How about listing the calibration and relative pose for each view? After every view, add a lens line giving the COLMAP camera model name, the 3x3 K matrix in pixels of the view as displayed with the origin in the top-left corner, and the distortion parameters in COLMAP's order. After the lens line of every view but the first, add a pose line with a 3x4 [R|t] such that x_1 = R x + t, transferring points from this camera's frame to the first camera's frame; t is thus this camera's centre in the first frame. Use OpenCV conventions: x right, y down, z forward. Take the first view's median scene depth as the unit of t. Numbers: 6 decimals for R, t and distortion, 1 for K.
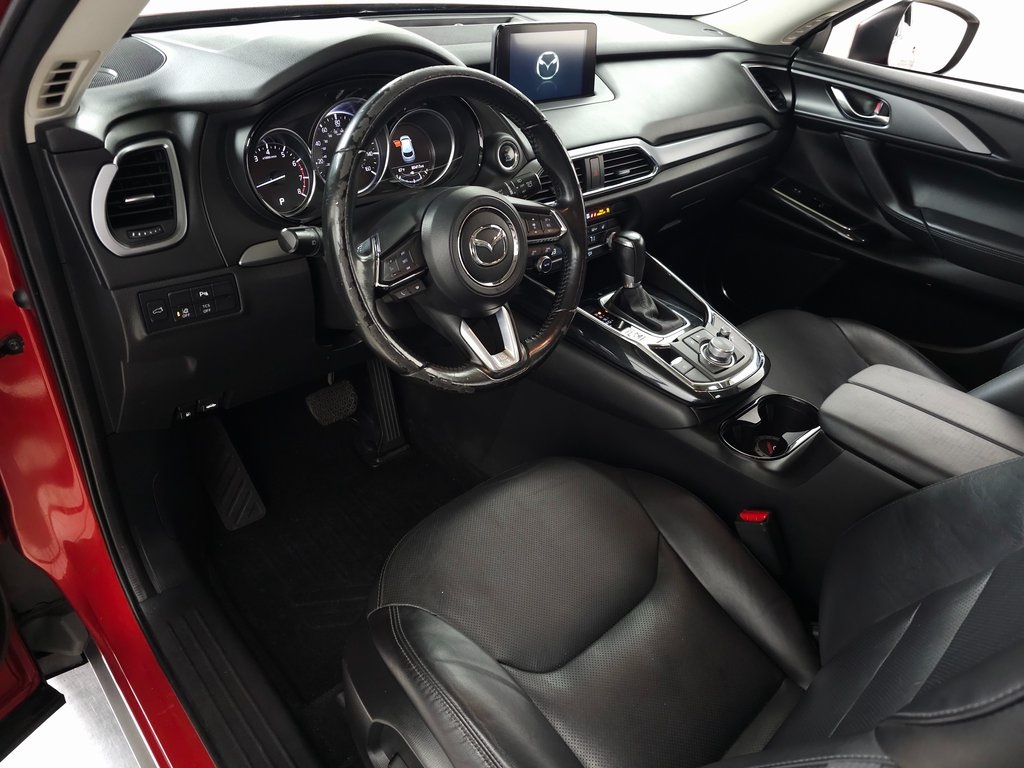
lens RADIAL K [[692.6, 0, 514.3], [0, 692.6, 379.3], [0, 0, 1]] dist [0.055586, -0.064379]
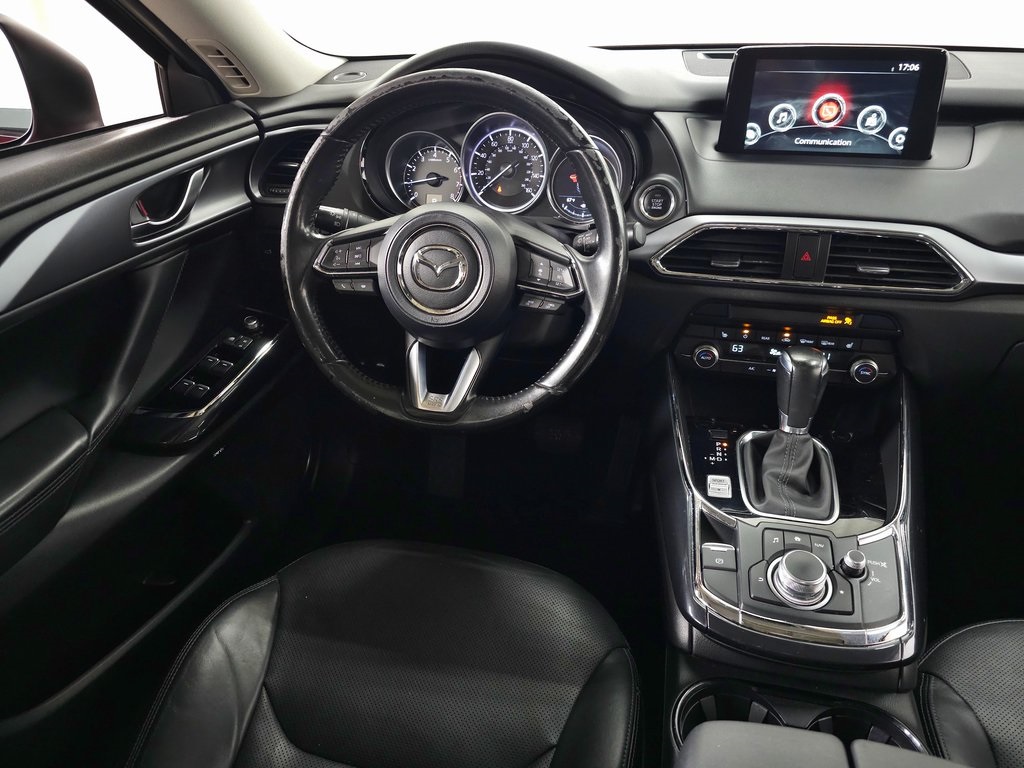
lens RADIAL K [[692.6, 0, 514.3], [0, 692.6, 379.3], [0, 0, 1]] dist [0.055586, -0.064379]
pose [[0.545999, 0.345548, -0.763205, 0.566564], [-0.418572, 0.901645, 0.108780, -0.156063], [0.725729, 0.260063, 0.636934, 0.425505]]
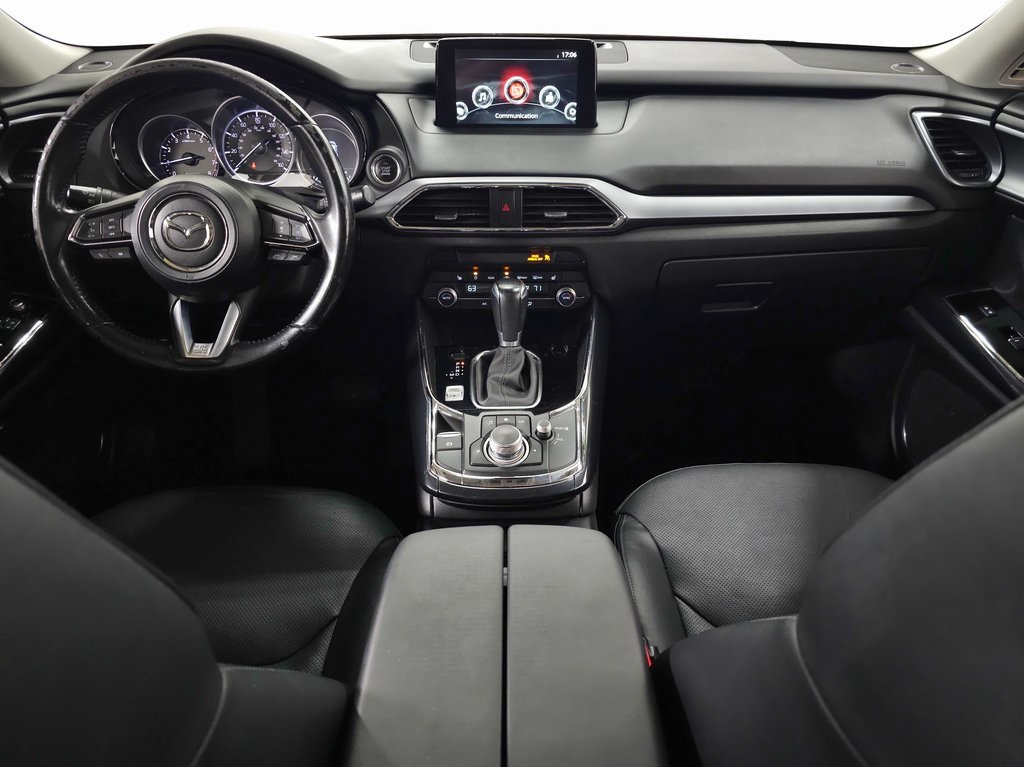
lens RADIAL K [[692.6, 0, 514.3], [0, 692.6, 378.8], [0, 0, 1]] dist [0.055586, -0.064379]
pose [[0.738530, 0.284381, -0.611311, 0.767155], [-0.331975, 0.942546, 0.037409, -0.144390], [0.586827, 0.175313, 0.790506, 0.398954]]
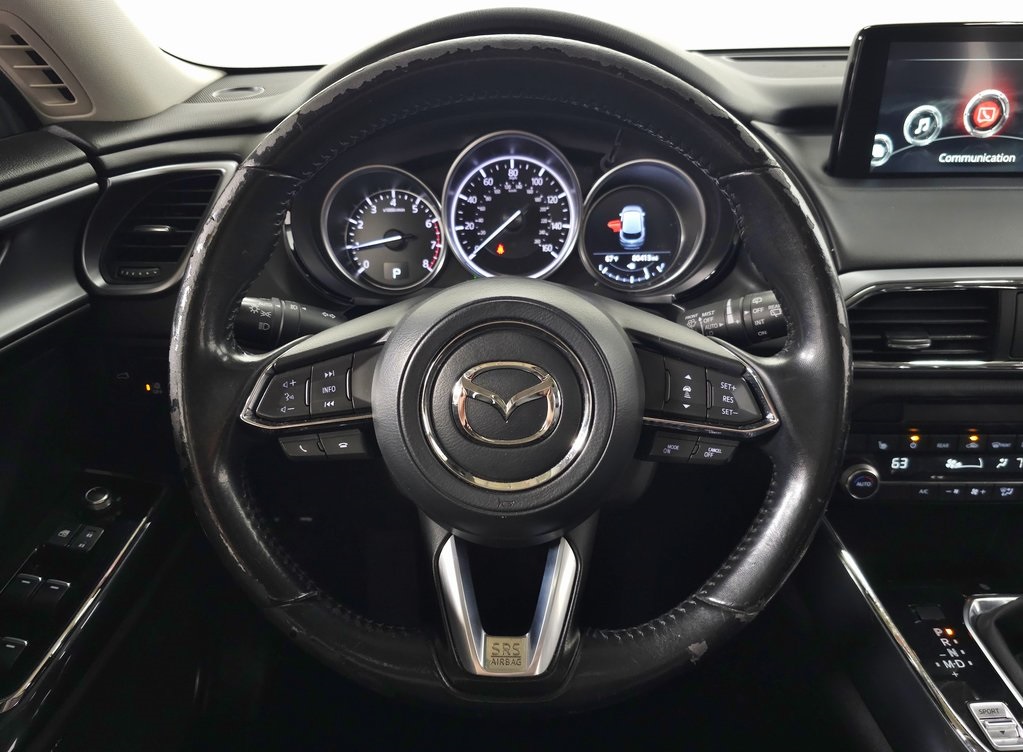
lens RADIAL K [[728.3, 0, 511.5], [0, 728.3, 376.0], [0, 0, 1]] dist [0.034092, -0.043355]
pose [[0.707765, 0.221943, -0.670679, 0.220080], [-0.334587, 0.941449, -0.041541, -0.148472], [0.622190, 0.253802, 0.740584, 0.500243]]
